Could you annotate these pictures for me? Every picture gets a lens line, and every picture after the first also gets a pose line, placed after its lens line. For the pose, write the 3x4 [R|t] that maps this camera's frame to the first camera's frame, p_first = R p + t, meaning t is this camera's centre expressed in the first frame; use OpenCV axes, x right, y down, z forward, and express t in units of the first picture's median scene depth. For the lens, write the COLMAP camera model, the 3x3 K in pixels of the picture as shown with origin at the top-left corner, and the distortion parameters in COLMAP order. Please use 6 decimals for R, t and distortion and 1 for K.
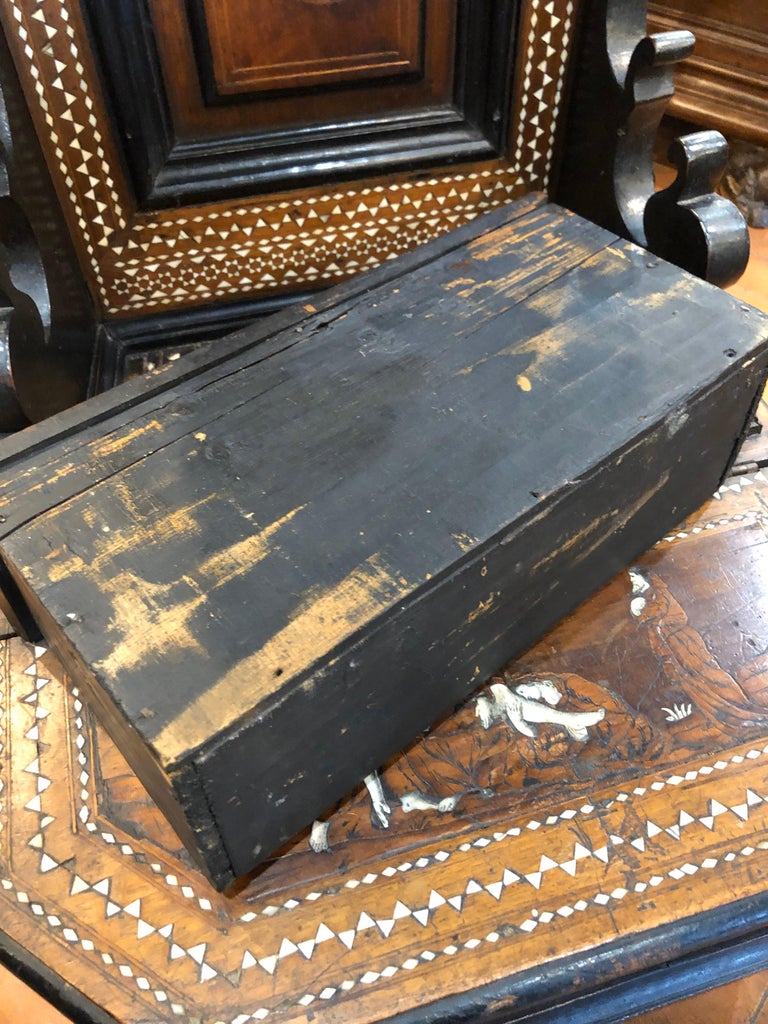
lens RADIAL K [[865.7, 0, 389.8], [0, 865.7, 500.1], [0, 0, 1]] dist [0.031916, -0.018944]
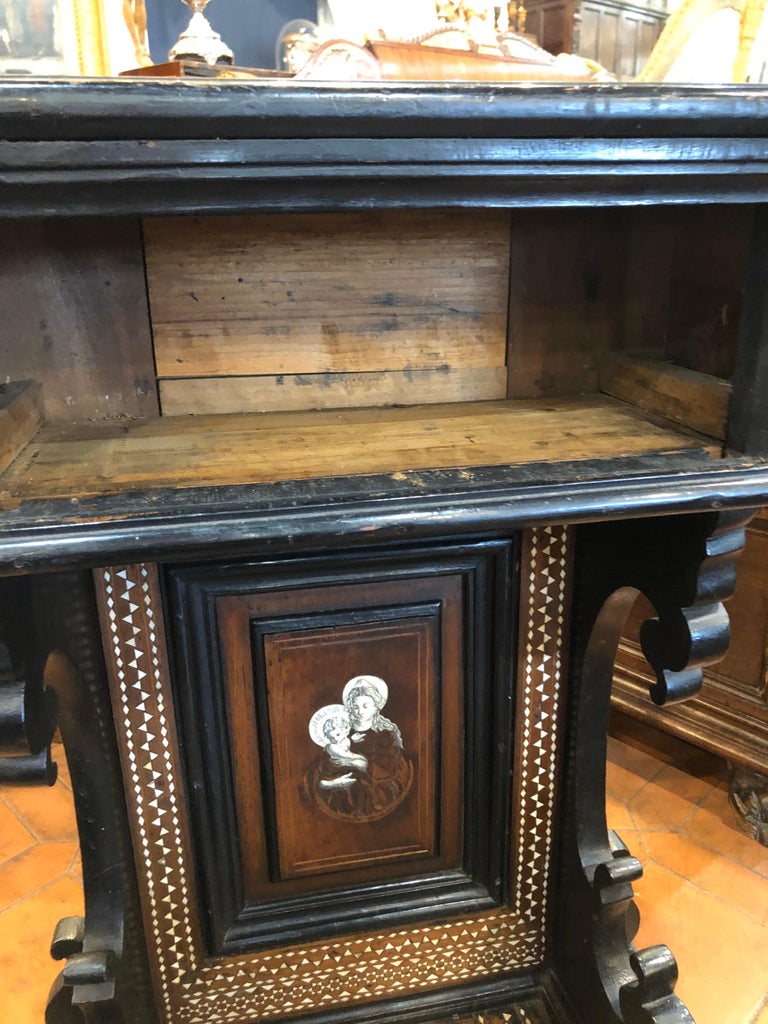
lens RADIAL K [[856.8, 0, 385.2], [0, 856.8, 480.8], [0, 0, 1]] dist [0.026889, -0.025500]
pose [[0.996500, 0.018422, -0.081538, 0.056232], [-0.055883, 0.872227, -0.485899, -0.366718], [0.062168, 0.488755, 0.870203, -0.423190]]
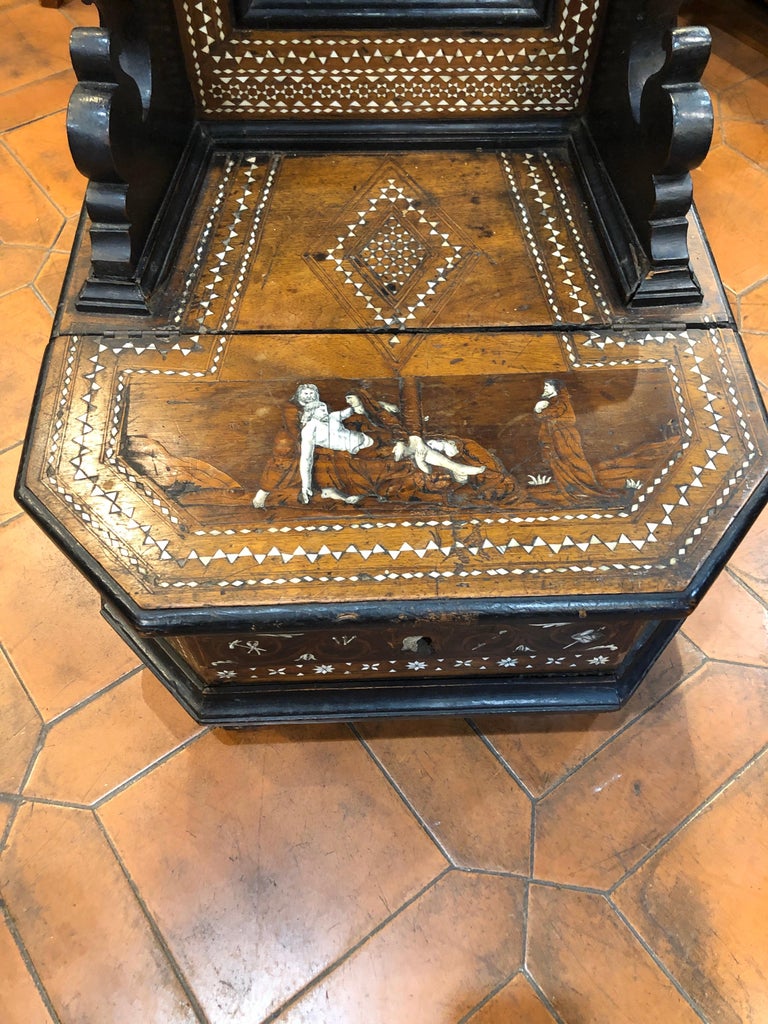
lens RADIAL K [[865.7, 0, 388.2], [0, 865.7, 512.6], [0, 0, 1]] dist [0.031916, -0.018944]
pose [[0.970514, 0.212695, -0.113420, 0.222097], [-0.194826, 0.969224, 0.150491, 0.113902], [0.141938, -0.123957, 0.982084, -0.289334]]
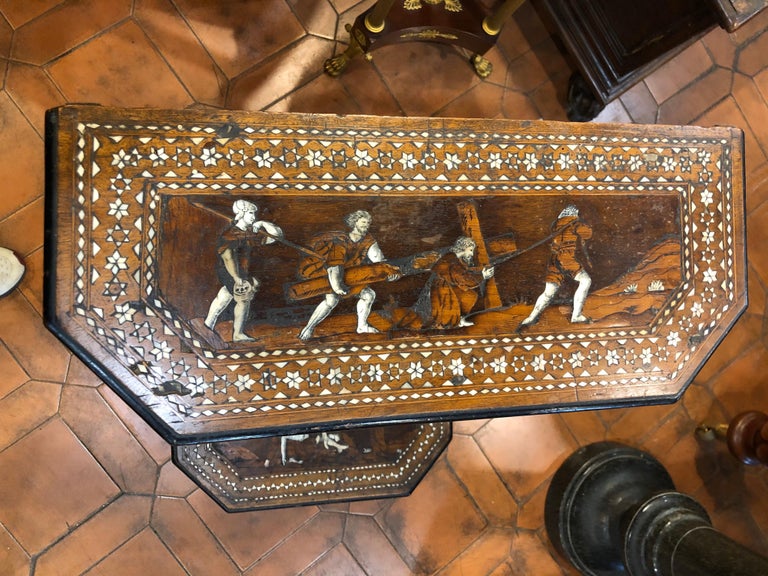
lens RADIAL K [[649.2, 0, 388.6], [0, 649.2, 291.4], [0, 0, 1]] dist [0.031916, -0.018944]
pose [[0.935313, 0.261261, 0.238605, -0.362297], [-0.353206, 0.729169, 0.586138, -1.618203], [-0.020849, -0.632500, 0.774280, -0.625104]]
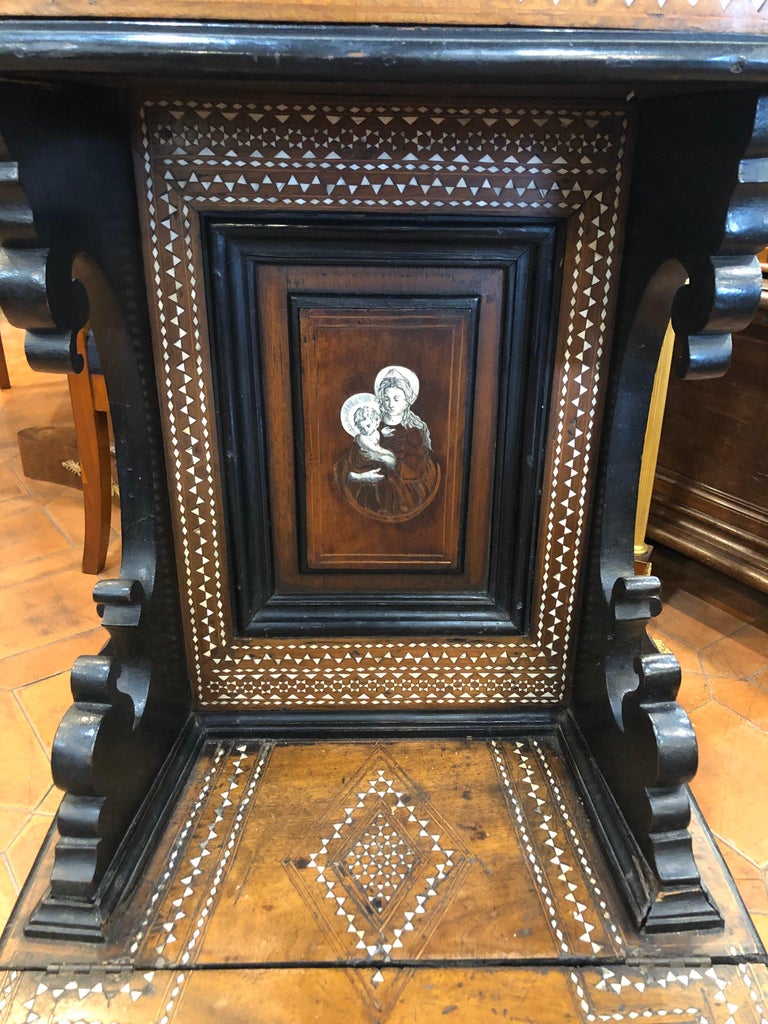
lens RADIAL K [[865.7, 0, 390.0], [0, 865.7, 491.2], [0, 0, 1]] dist [0.031916, -0.018944]
pose [[0.967952, 0.117988, -0.221693, 0.221616], [-0.199378, 0.897793, -0.392703, -0.060026], [0.152700, 0.424318, 0.892545, -0.263818]]
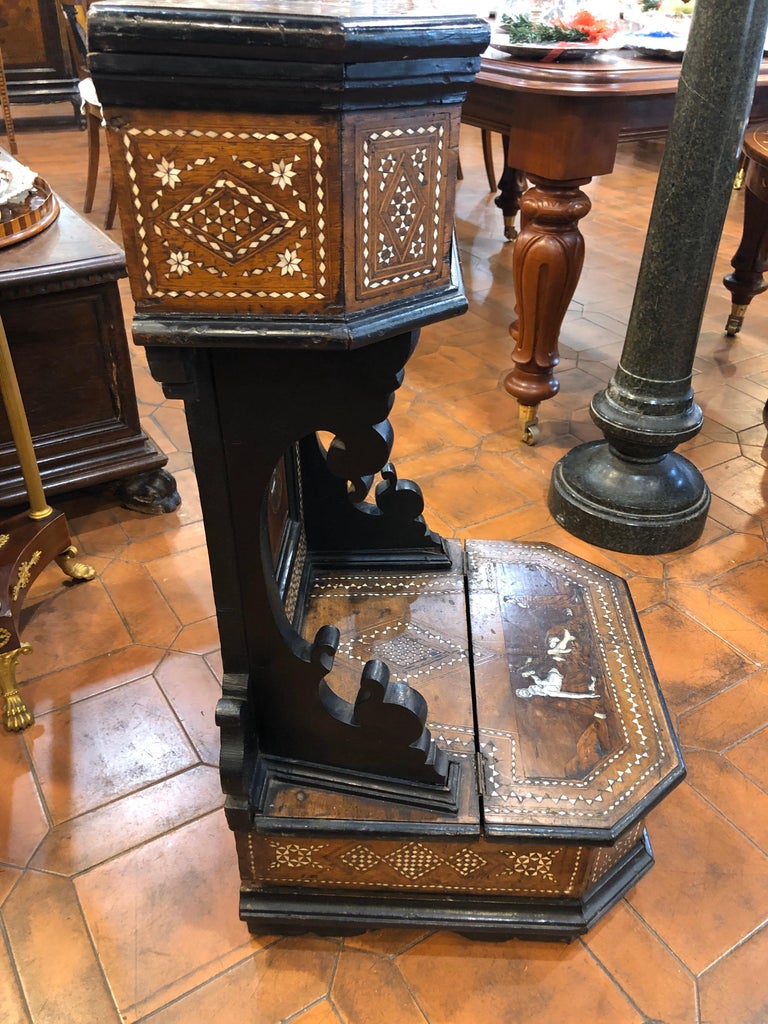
lens RADIAL K [[865.7, 0, 390.3], [0, 865.7, 504.7], [0, 0, 1]] dist [0.031916, -0.018944]
pose [[0.301163, -0.515892, 0.801970, -1.544428], [0.699855, 0.690820, 0.181576, -0.733386], [-0.647691, 0.506579, 0.569099, -0.302677]]
